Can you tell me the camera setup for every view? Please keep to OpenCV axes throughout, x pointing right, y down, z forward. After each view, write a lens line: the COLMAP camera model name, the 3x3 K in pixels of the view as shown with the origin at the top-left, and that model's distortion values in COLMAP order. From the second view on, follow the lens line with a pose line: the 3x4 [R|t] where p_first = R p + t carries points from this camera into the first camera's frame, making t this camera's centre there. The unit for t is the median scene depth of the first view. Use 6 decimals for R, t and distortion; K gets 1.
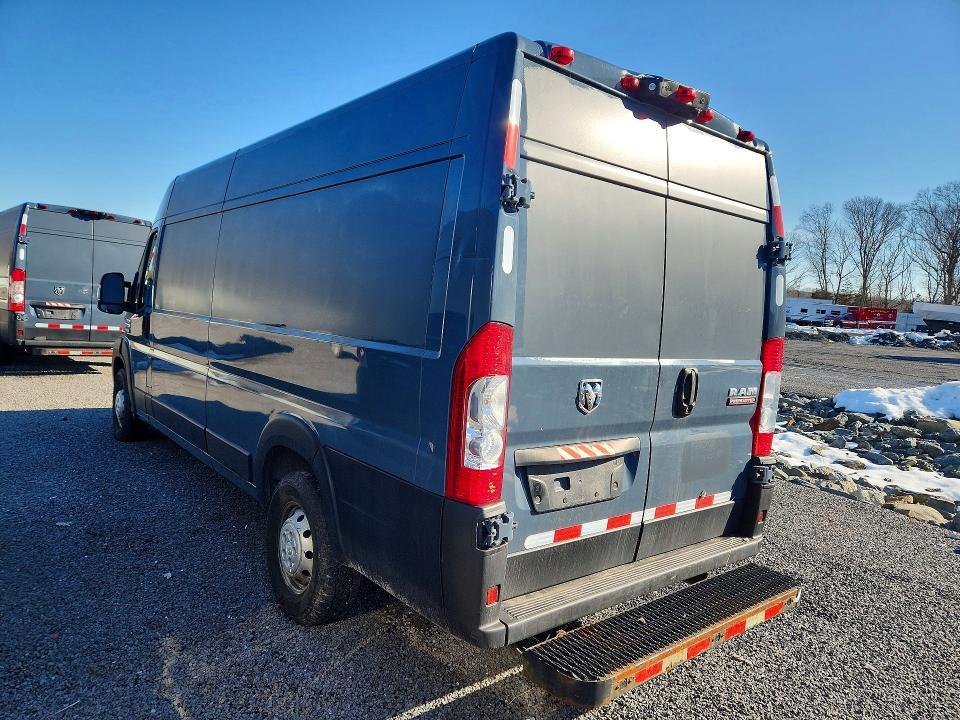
lens RADIAL K [[641.6, 0, 479.3], [0, 641.6, 355.0], [0, 0, 1]] dist [0.080620, -0.004775]
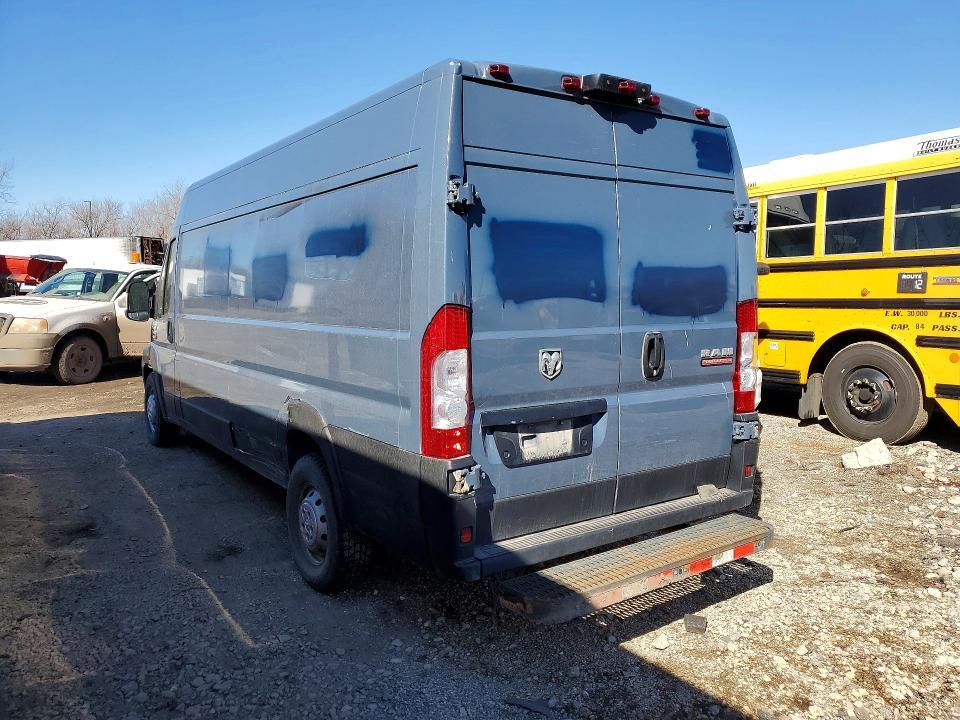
lens RADIAL K [[727.0, 0, 491.6], [0, 727.0, 342.5], [0, 0, 1]] dist [0.137852, 0.000810]
pose [[0.994857, -0.070667, -0.072566, 0.148539], [0.070475, 0.997500, -0.005204, 0.023383], [0.072753, 0.000063, 0.997350, -0.260707]]
